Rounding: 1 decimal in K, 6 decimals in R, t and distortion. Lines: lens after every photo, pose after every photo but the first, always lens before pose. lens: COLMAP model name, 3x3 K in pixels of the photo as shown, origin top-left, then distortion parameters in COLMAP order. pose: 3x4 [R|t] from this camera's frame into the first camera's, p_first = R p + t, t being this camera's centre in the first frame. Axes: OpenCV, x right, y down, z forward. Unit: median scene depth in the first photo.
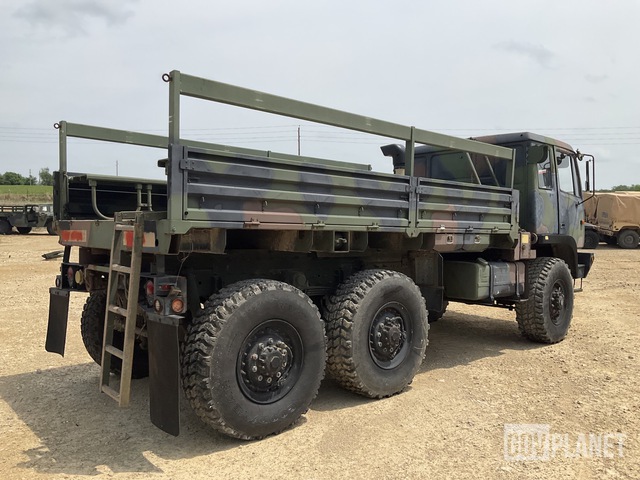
lens RADIAL K [[562.7, 0, 331.7], [0, 562.7, 237.8], [0, 0, 1]] dist [0.042602, 0.000333]
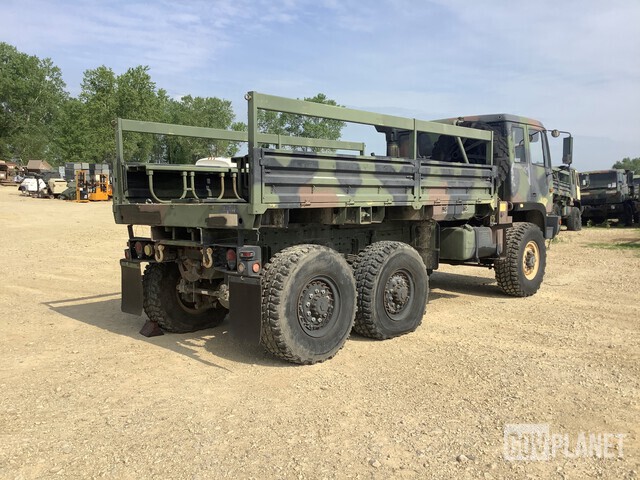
lens RADIAL K [[588.0, 0, 320.0], [0, 588.0, 240.0], [0, 0, 1]] dist [0.075935, -0.001015]
pose [[0.997428, -0.041542, 0.058415, -0.133332], [0.038858, 0.998169, 0.046358, -0.001662], [-0.060234, -0.043969, 0.997215, -0.250466]]
